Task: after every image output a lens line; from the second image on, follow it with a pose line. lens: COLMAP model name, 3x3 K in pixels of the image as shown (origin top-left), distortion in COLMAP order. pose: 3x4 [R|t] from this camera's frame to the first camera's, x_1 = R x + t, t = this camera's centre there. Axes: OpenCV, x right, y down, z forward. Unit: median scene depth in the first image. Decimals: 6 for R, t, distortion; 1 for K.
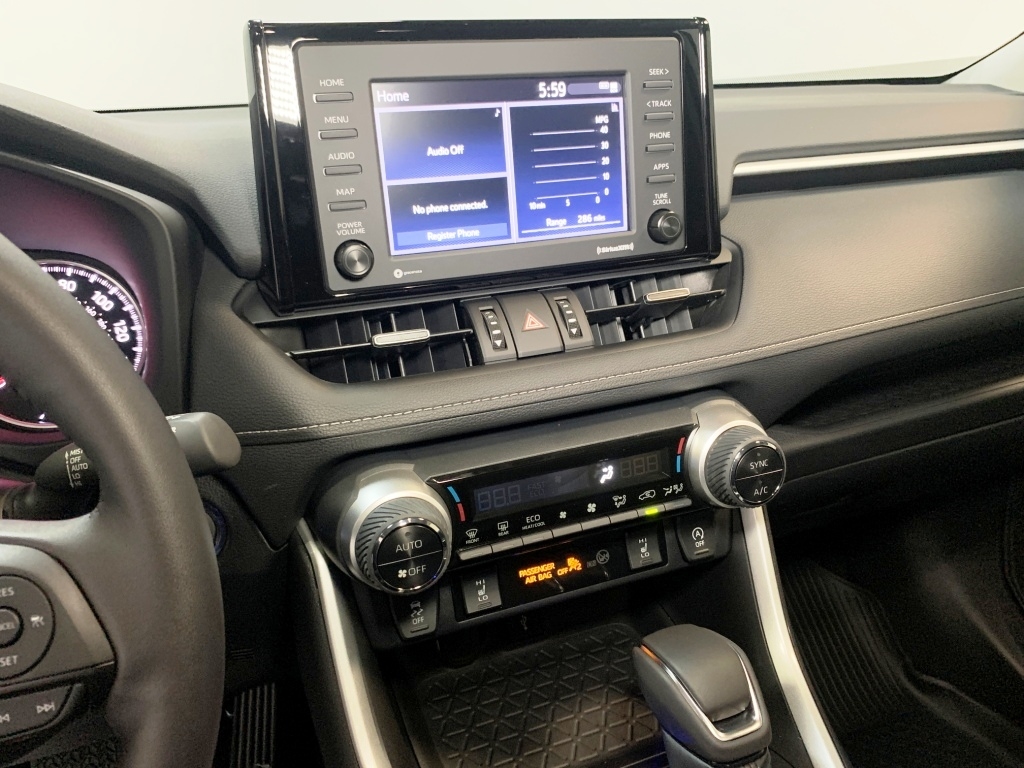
lens RADIAL K [[815.0, 0, 508.8], [0, 815.0, 364.9], [0, 0, 1]] dist [0.061666, -0.062487]
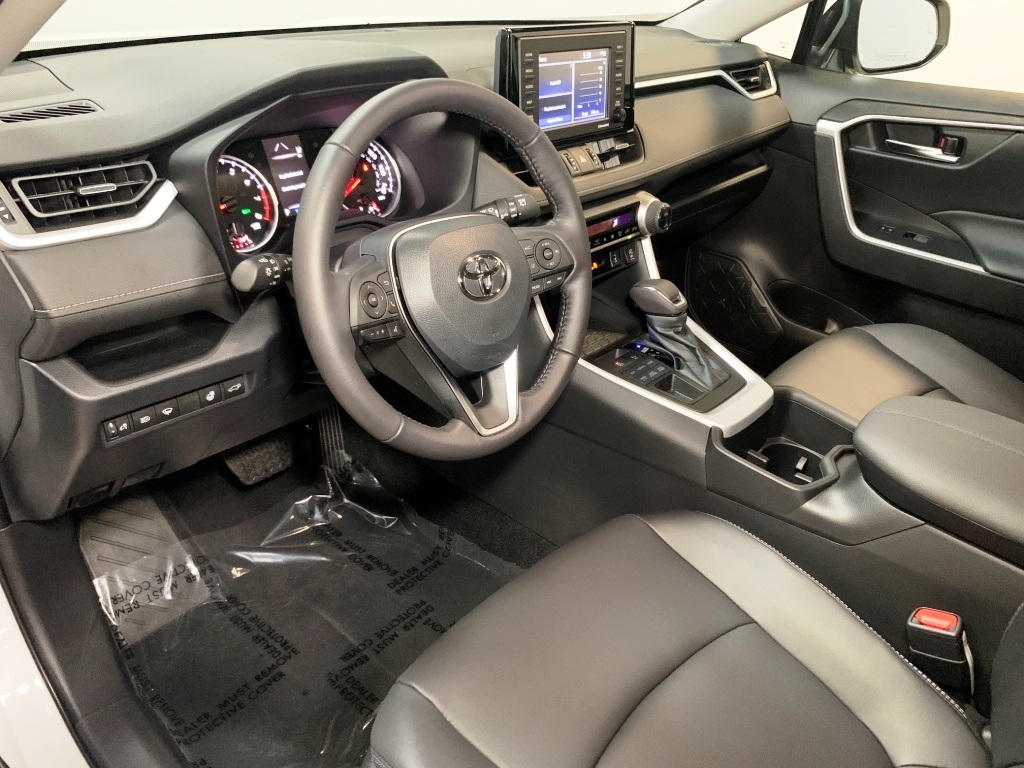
lens RADIAL K [[796.7, 0, 512.0], [0, 796.7, 362.8], [0, 0, 1]] dist [0.008942, 0.000280]
pose [[0.881351, -0.136924, 0.452186, -1.258014], [0.058347, 0.981302, 0.183418, 0.088154], [-0.468846, -0.135272, 0.872860, -0.964325]]
